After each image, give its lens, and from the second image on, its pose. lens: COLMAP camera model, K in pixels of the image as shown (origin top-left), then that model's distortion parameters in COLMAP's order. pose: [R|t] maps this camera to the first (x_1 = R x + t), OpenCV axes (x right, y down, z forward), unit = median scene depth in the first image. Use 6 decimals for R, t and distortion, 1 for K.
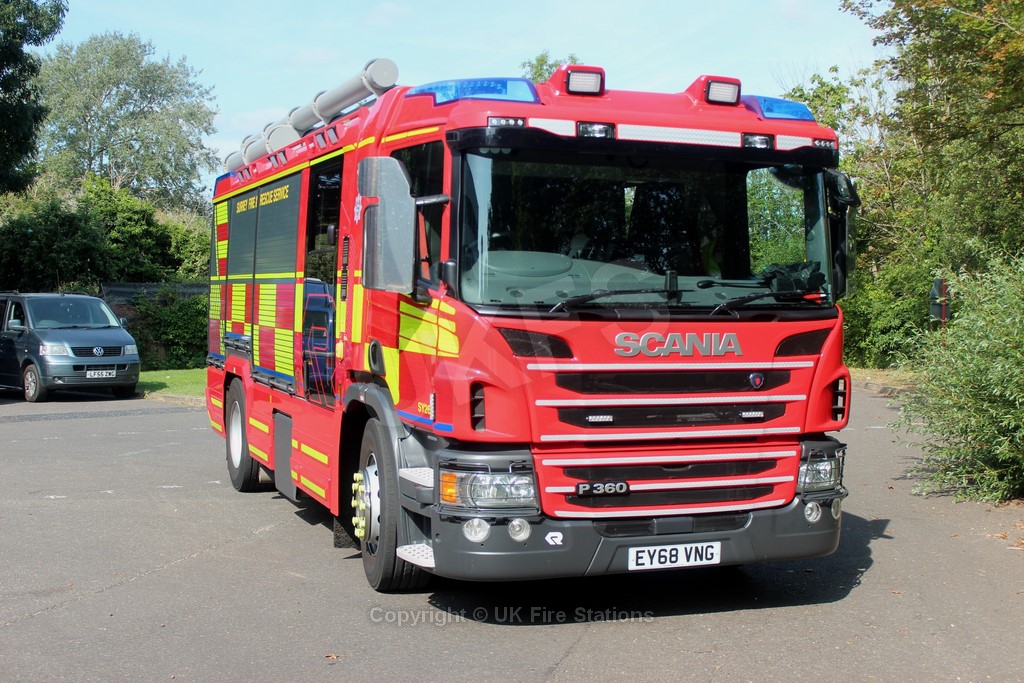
lens RADIAL K [[1323.6, 0, 512.0], [0, 1323.6, 341.5], [0, 0, 1]] dist [-0.038297, -0.004105]
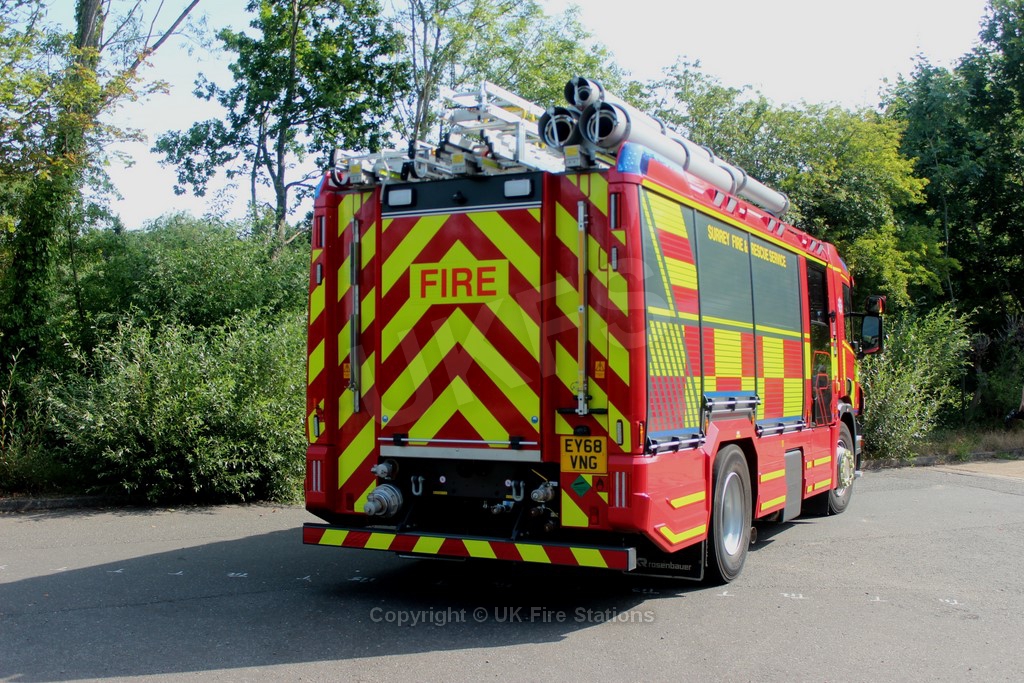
lens RADIAL K [[1188.2, 0, 510.0], [0, 1188.2, 379.5], [0, 0, 1]] dist [-0.101027, -0.000180]
pose [[-0.671476, -0.006089, 0.741001, -1.125932], [0.021730, 0.999374, 0.027904, -0.062444], [-0.740708, 0.034839, -0.670923, 2.713148]]
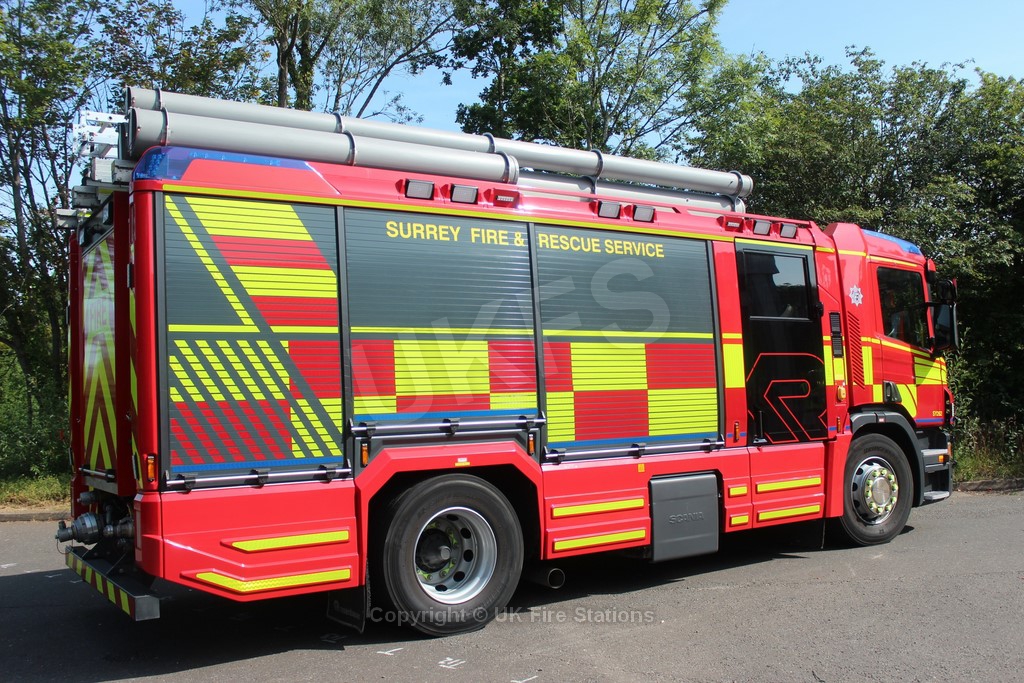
lens RADIAL K [[968.0, 0, 512.0], [0, 968.0, 378.8], [0, 0, 1]] dist [-0.136776, 0.112630]
pose [[-0.213442, 0.028831, 0.976530, -1.221533], [0.071700, 0.997331, -0.013774, -0.023104], [-0.974321, 0.067077, -0.214940, 1.829097]]
